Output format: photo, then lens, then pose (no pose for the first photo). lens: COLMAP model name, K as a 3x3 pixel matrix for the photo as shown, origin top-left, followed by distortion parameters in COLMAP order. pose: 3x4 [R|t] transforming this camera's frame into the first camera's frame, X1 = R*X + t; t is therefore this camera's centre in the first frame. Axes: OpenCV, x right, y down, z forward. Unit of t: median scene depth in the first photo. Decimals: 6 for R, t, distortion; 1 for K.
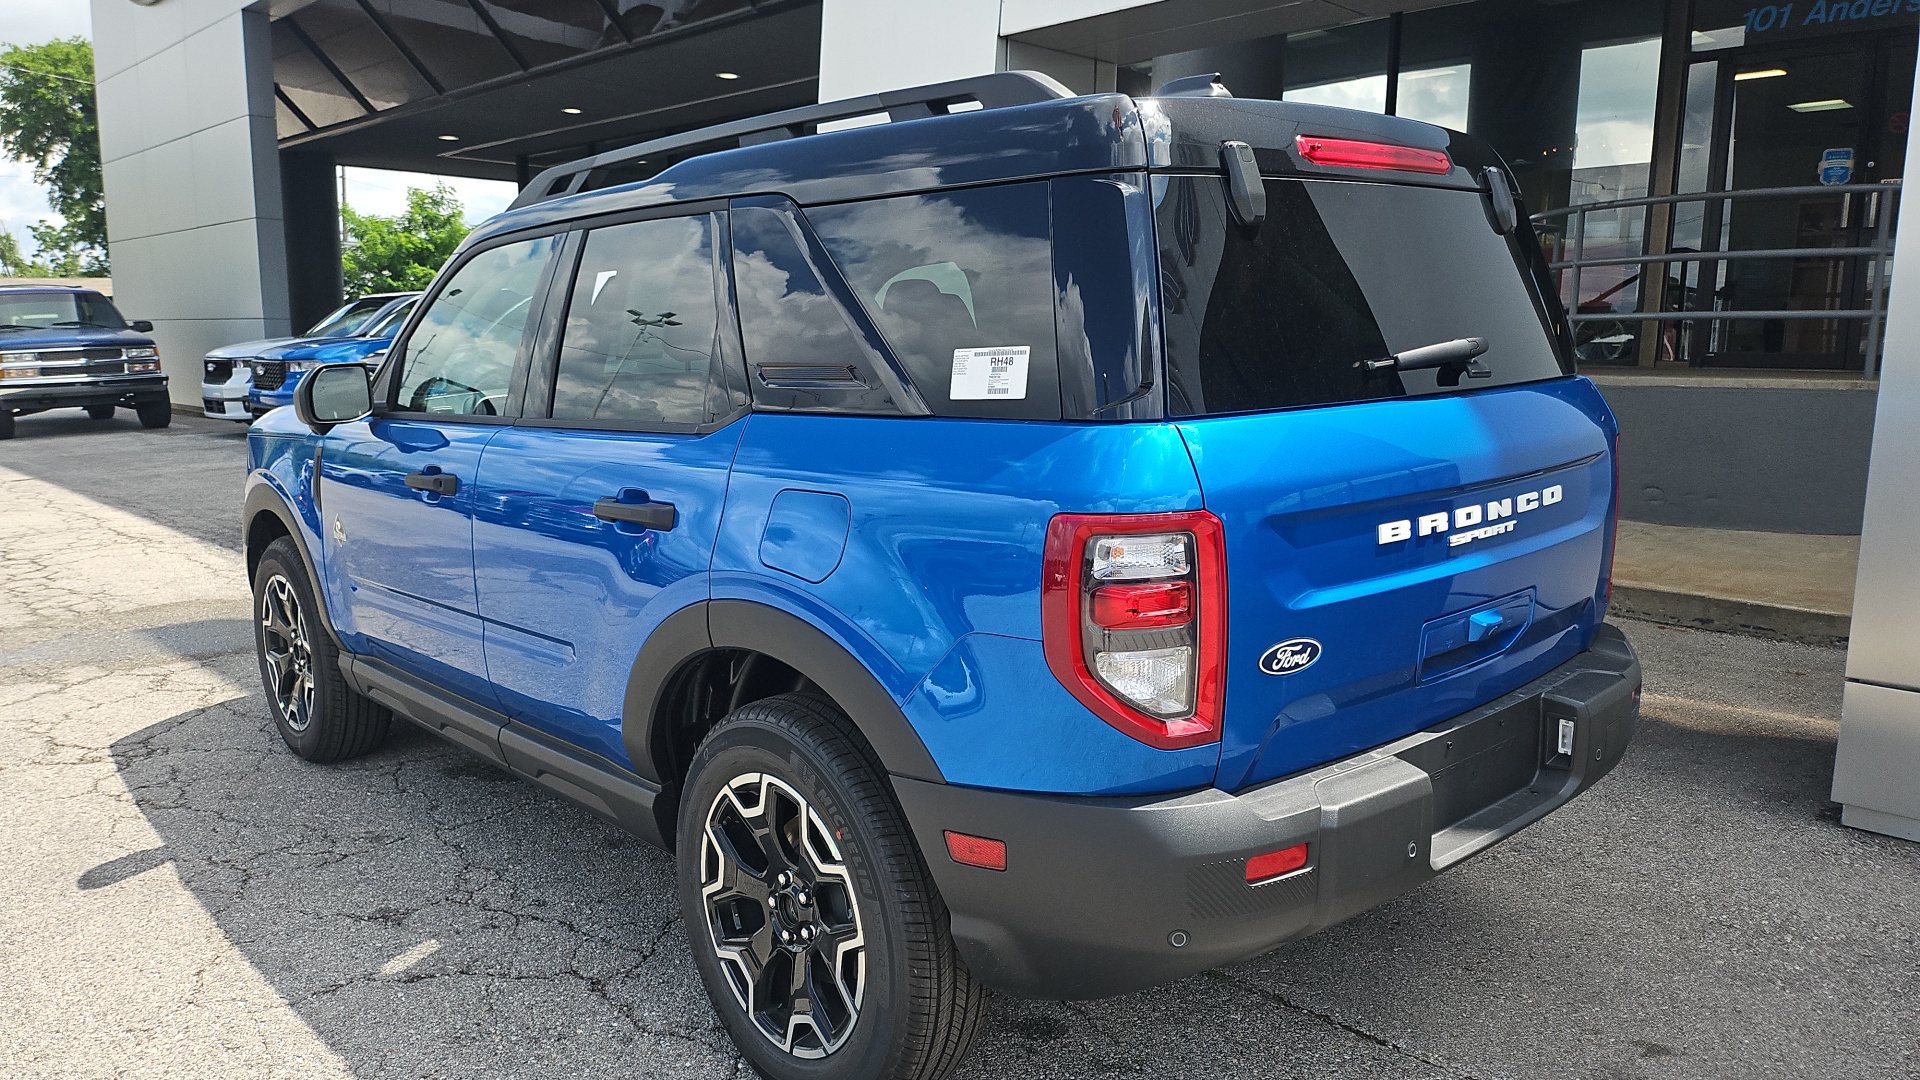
lens RADIAL K [[1361.4, 0, 965.3], [0, 1361.4, 550.3], [0, 0, 1]] dist [0.057353, -0.030249]
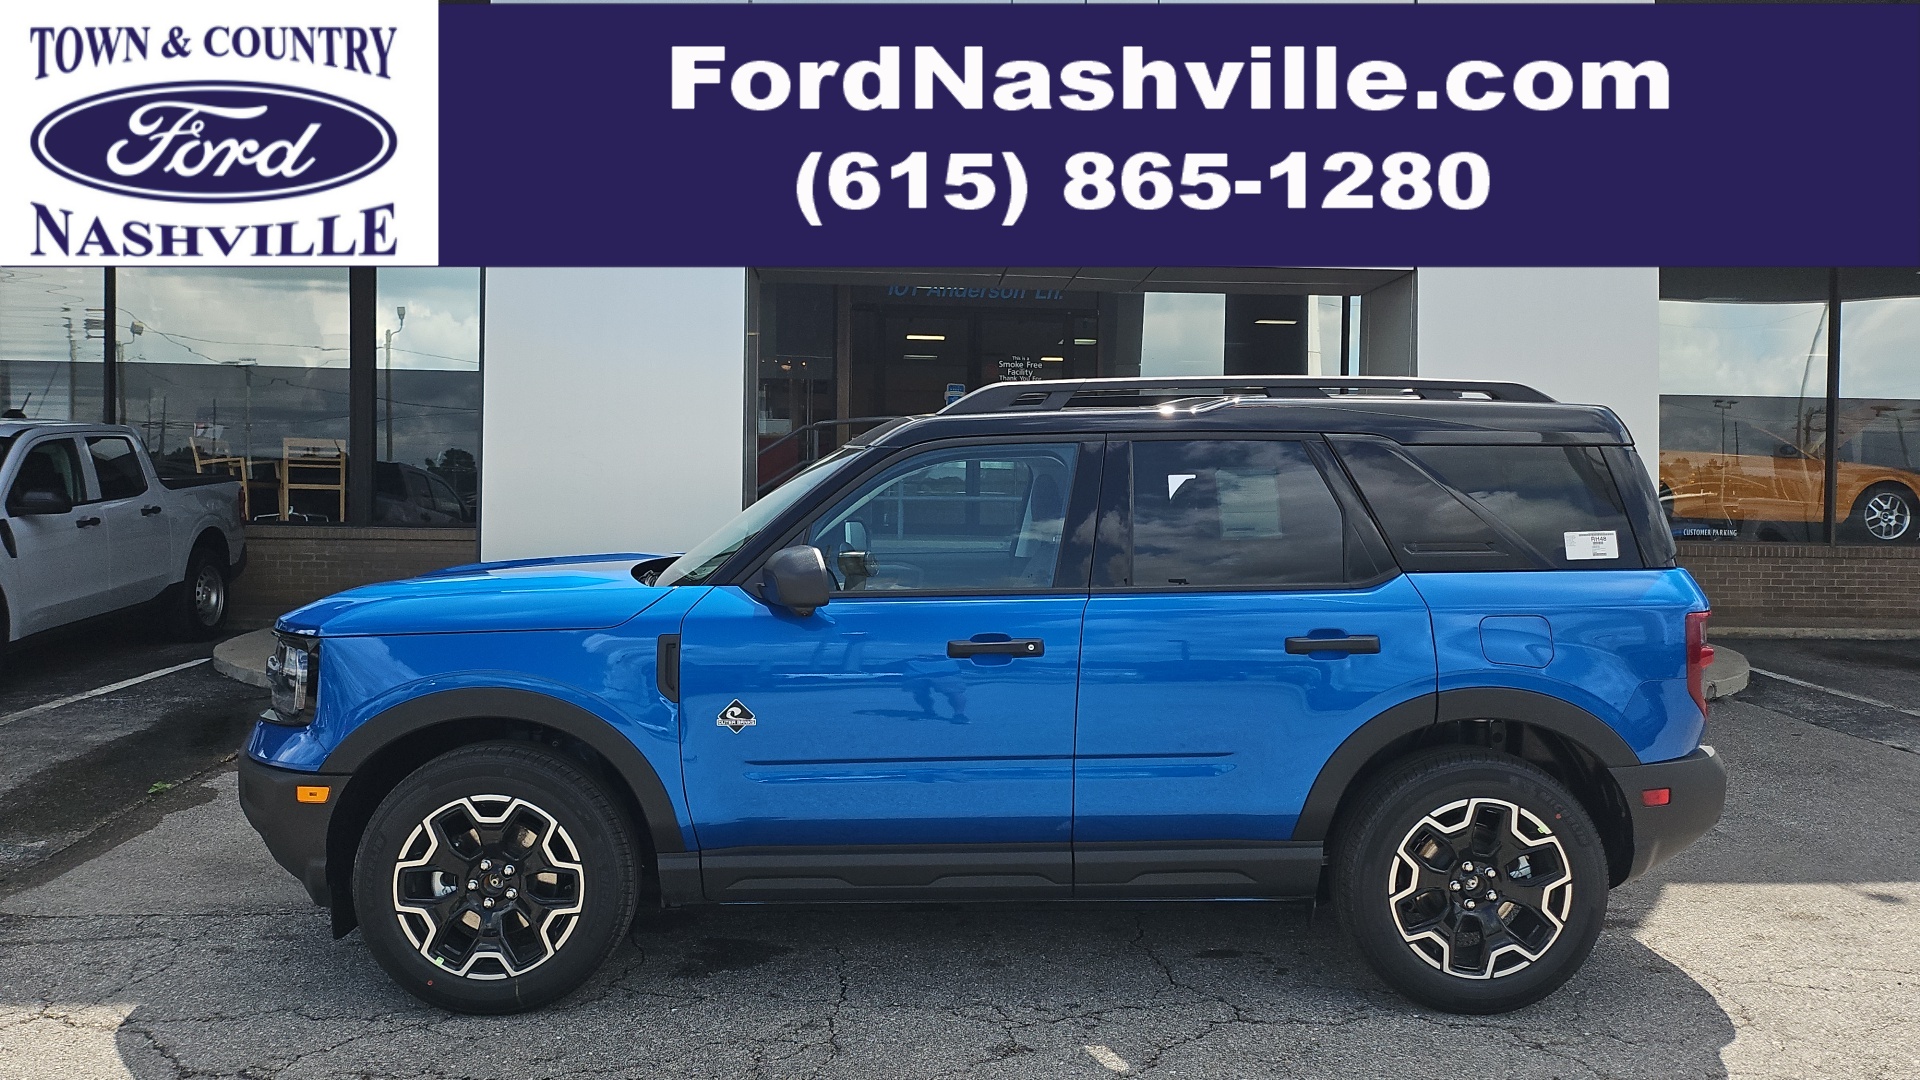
lens RADIAL K [[1361.4, 0, 958.3], [0, 1361.4, 537.1], [0, 0, 1]] dist [0.057353, -0.030249]
pose [[0.645160, -0.008572, 0.763999, -1.686409], [0.108468, 0.990837, -0.080479, -0.070102], [-0.756309, 0.134791, 0.640178, 0.378450]]
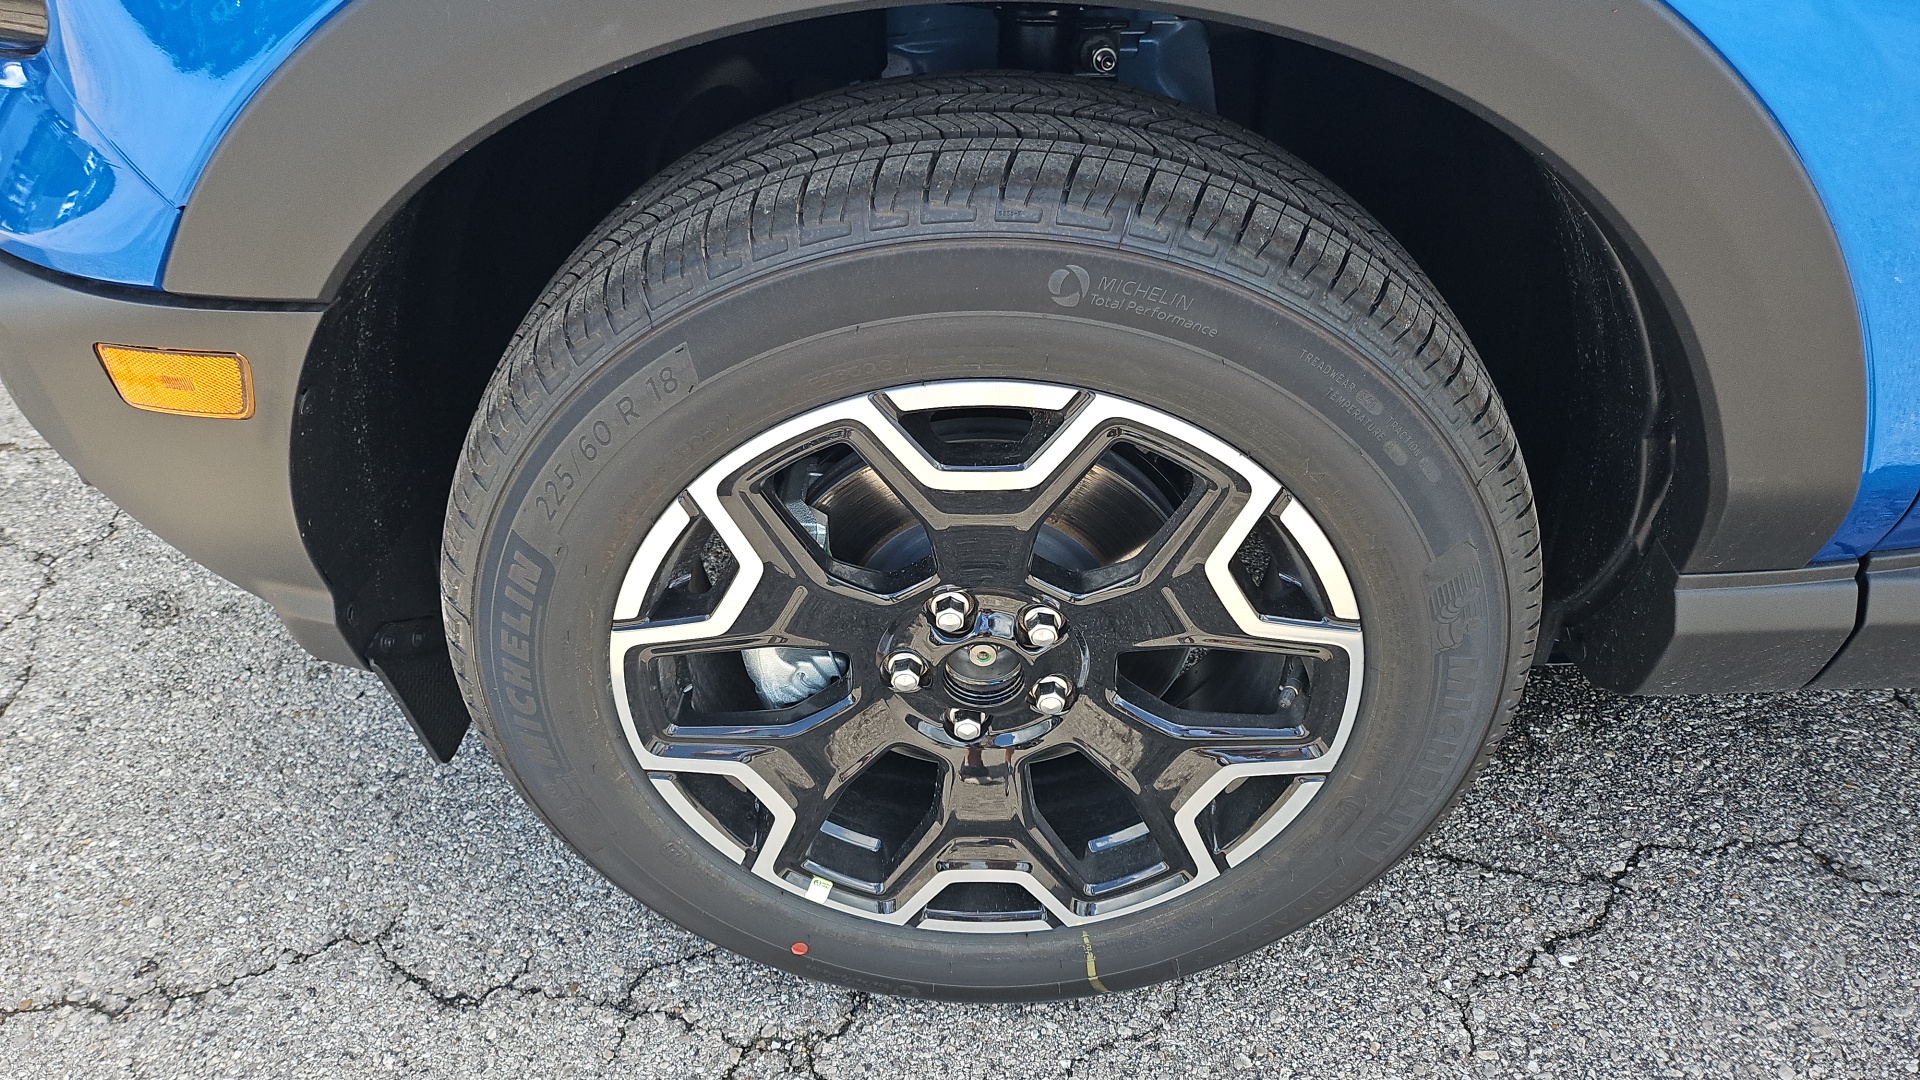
lens RADIAL K [[1361.4, 0, 940.0], [0, 1361.4, 548.2], [0, 0, 1]] dist [0.057353, -0.030249]
pose [[0.678648, -0.454395, 0.577028, -1.077494], [0.151724, 0.855434, 0.495189, -0.092291], [-0.718621, -0.248511, 0.649482, 1.557191]]
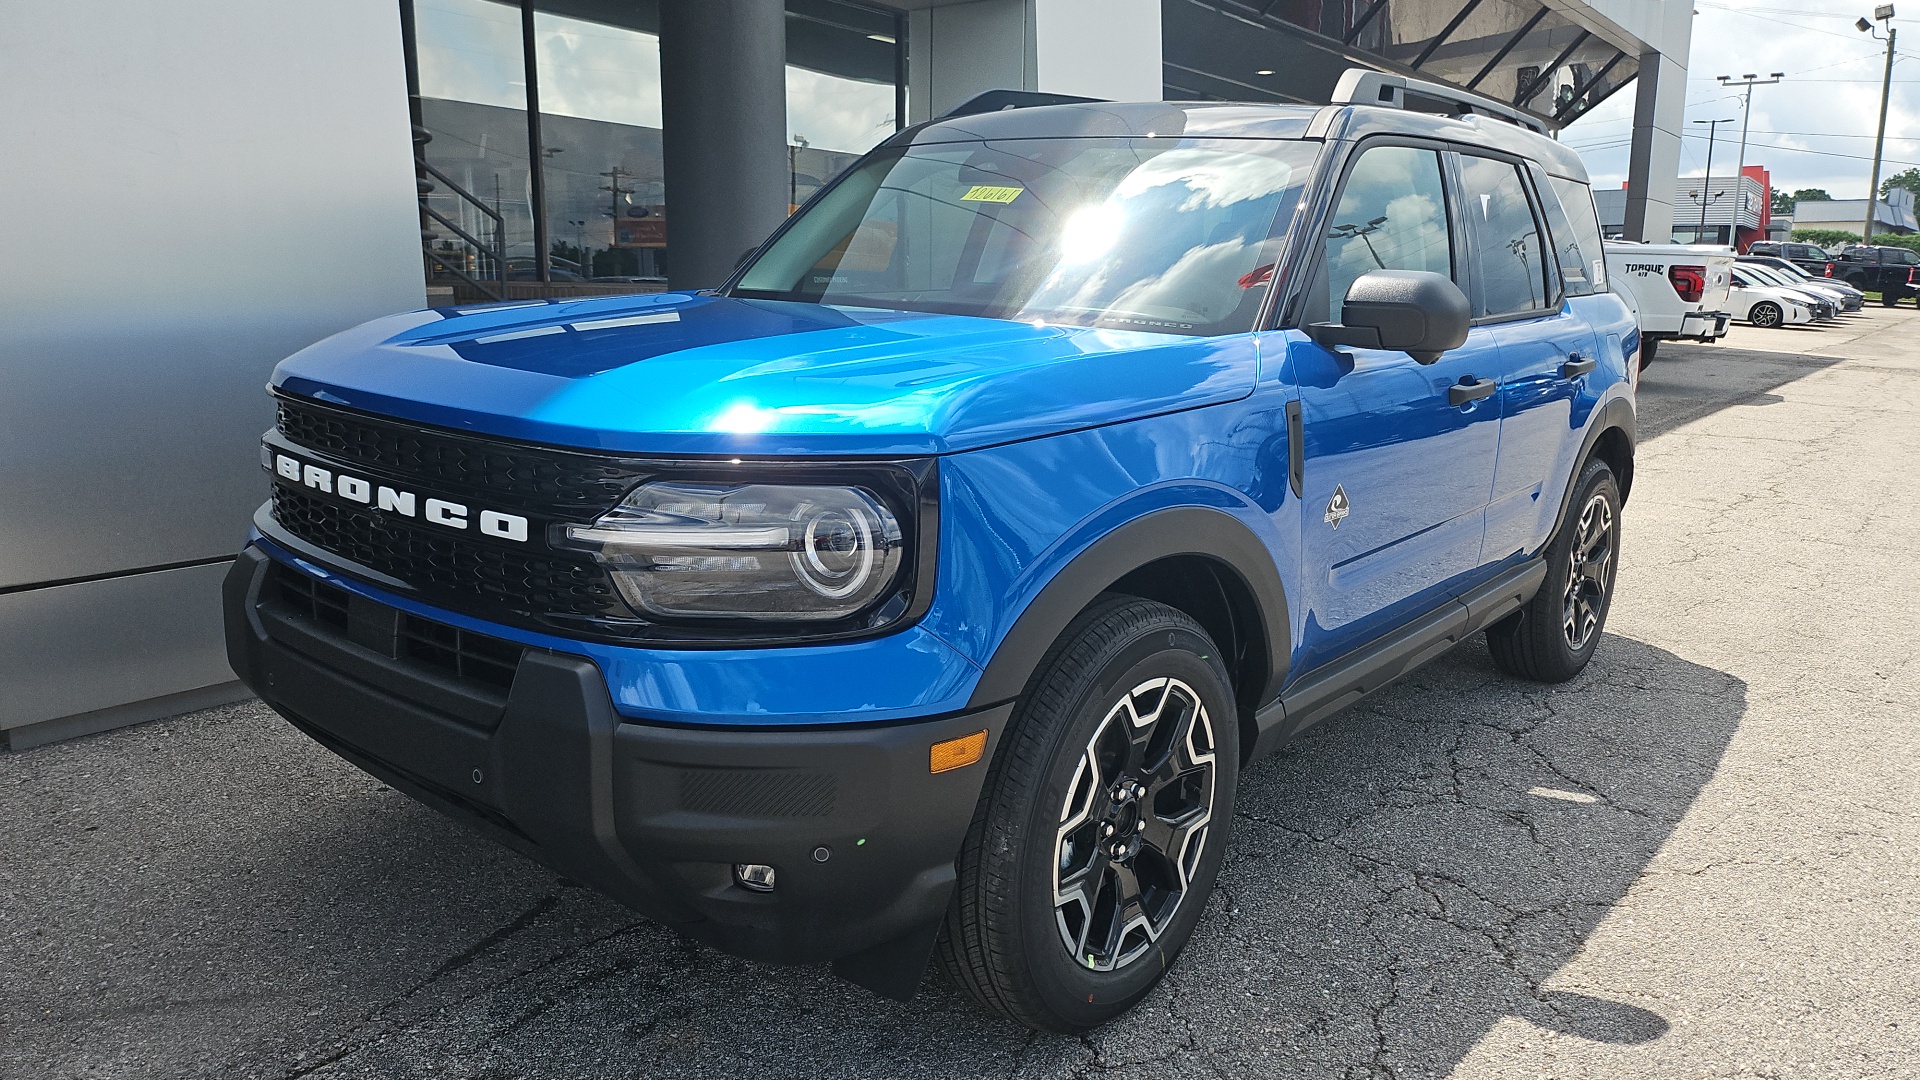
lens RADIAL K [[1361.4, 0, 958.7], [0, 1361.4, 540.7], [0, 0, 1]] dist [0.057353, -0.030249]
pose [[-0.163367, -0.186735, 0.968732, -1.725675], [0.139474, 0.967690, 0.210055, -0.270483], [-0.976657, 0.169429, -0.132044, 1.997512]]
